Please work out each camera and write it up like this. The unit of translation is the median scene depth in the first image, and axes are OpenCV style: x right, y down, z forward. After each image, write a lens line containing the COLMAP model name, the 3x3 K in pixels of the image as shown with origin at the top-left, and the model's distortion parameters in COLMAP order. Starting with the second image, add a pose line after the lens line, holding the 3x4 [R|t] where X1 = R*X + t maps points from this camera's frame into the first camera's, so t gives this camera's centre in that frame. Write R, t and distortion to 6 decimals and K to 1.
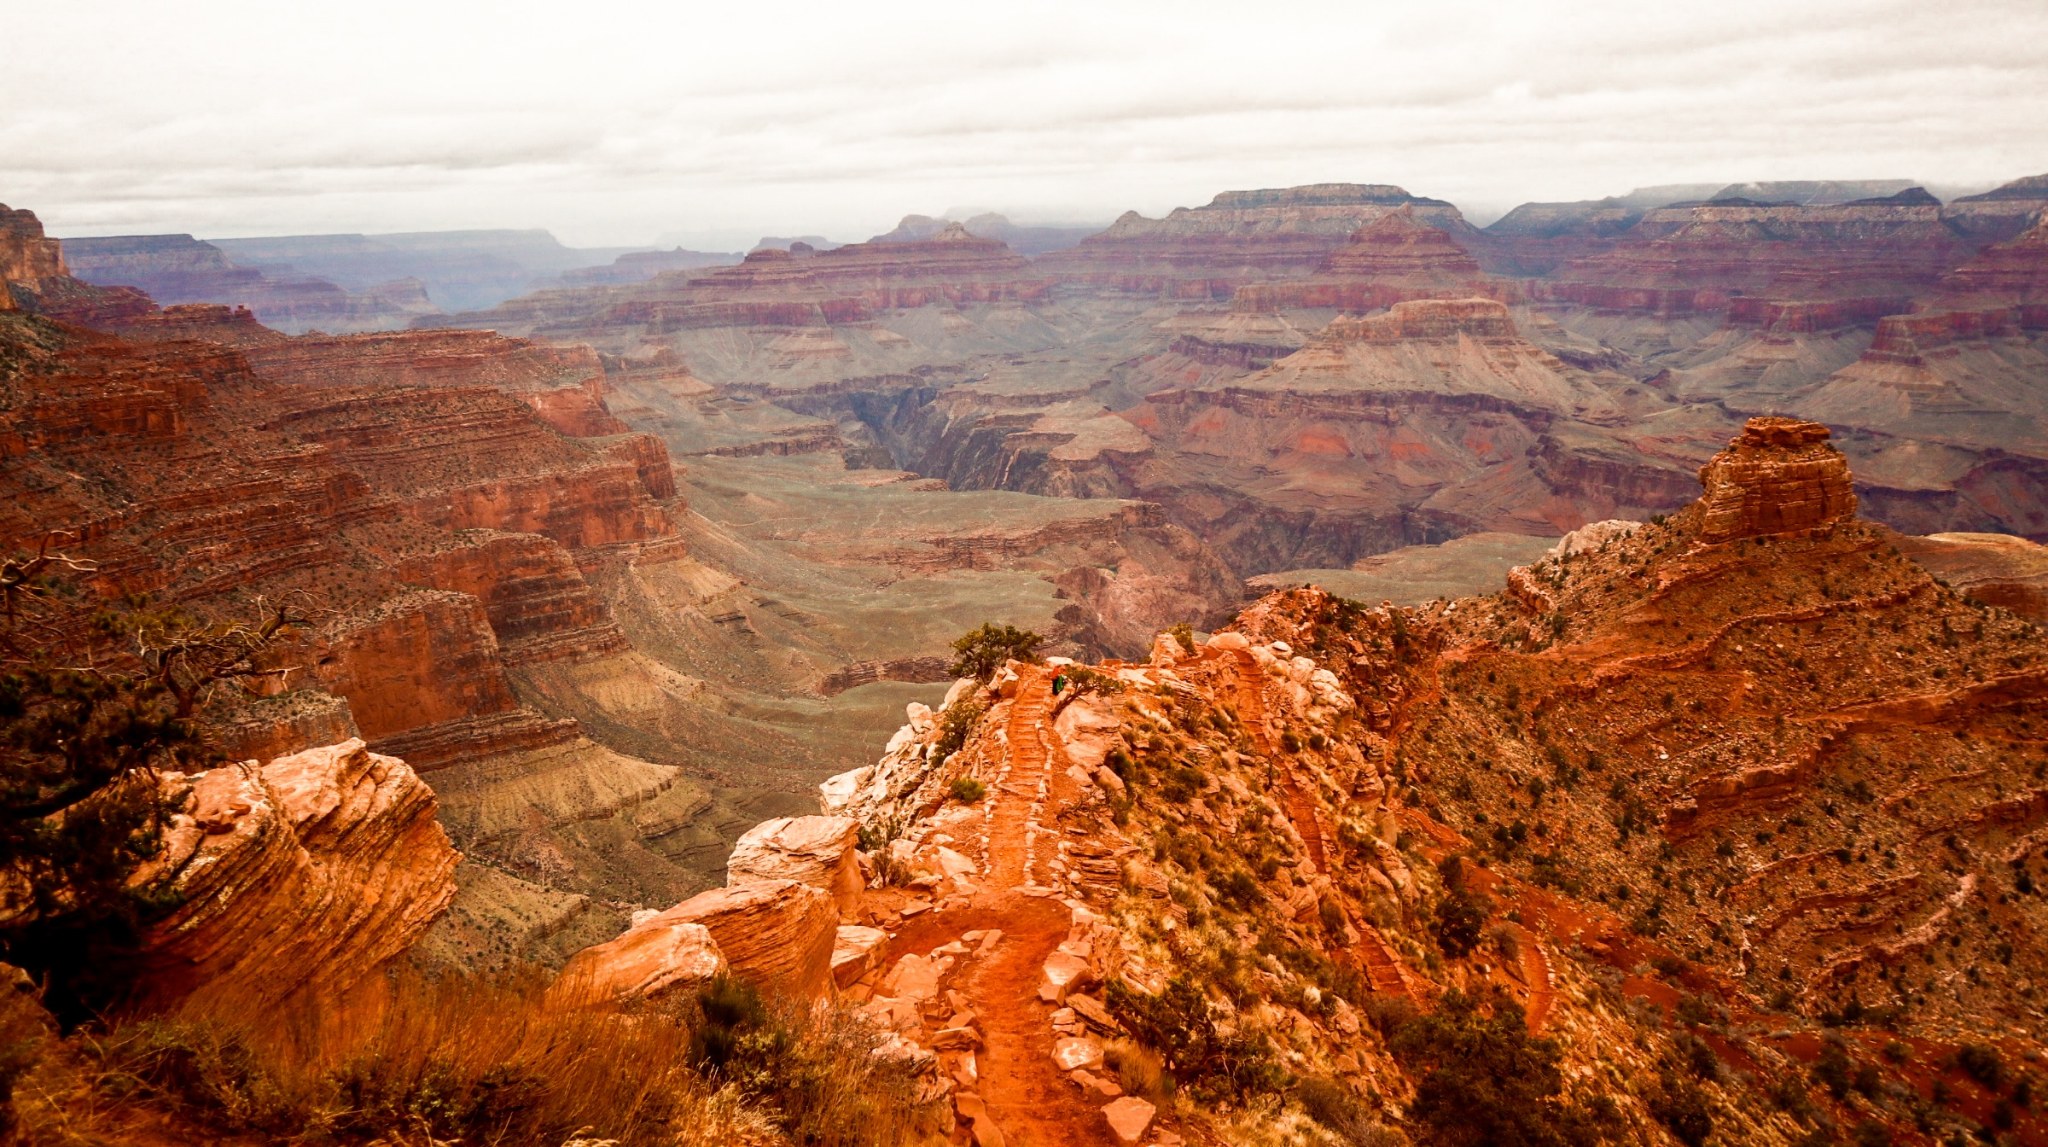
lens RADIAL K [[1604.8, 0, 1029.8], [0, 1604.8, 576.0], [0, 0, 1]] dist [0.028080, -0.002566]
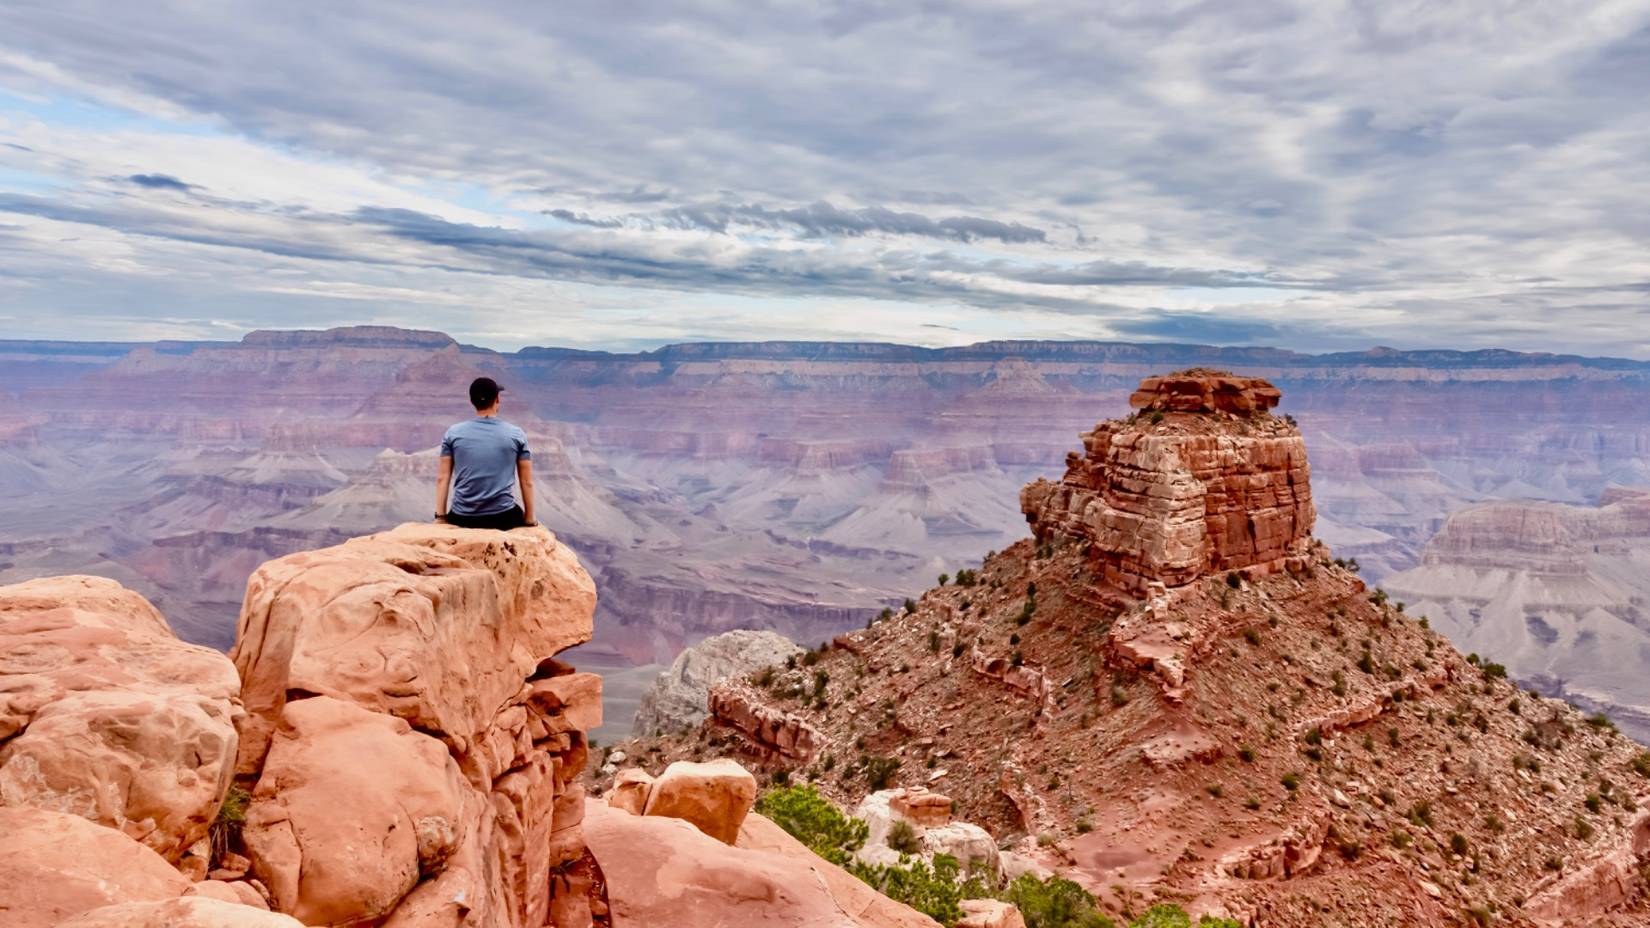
lens RADIAL K [[1292.9, 0, 832.9], [0, 1292.9, 474.5], [0, 0, 1]] dist [0.028080, -0.002566]
pose [[0.866547, 0.013328, 0.498918, 0.043489], [0.082094, 0.982221, -0.168824, 0.001963], [-0.492298, 0.187252, 0.850047, 0.246371]]
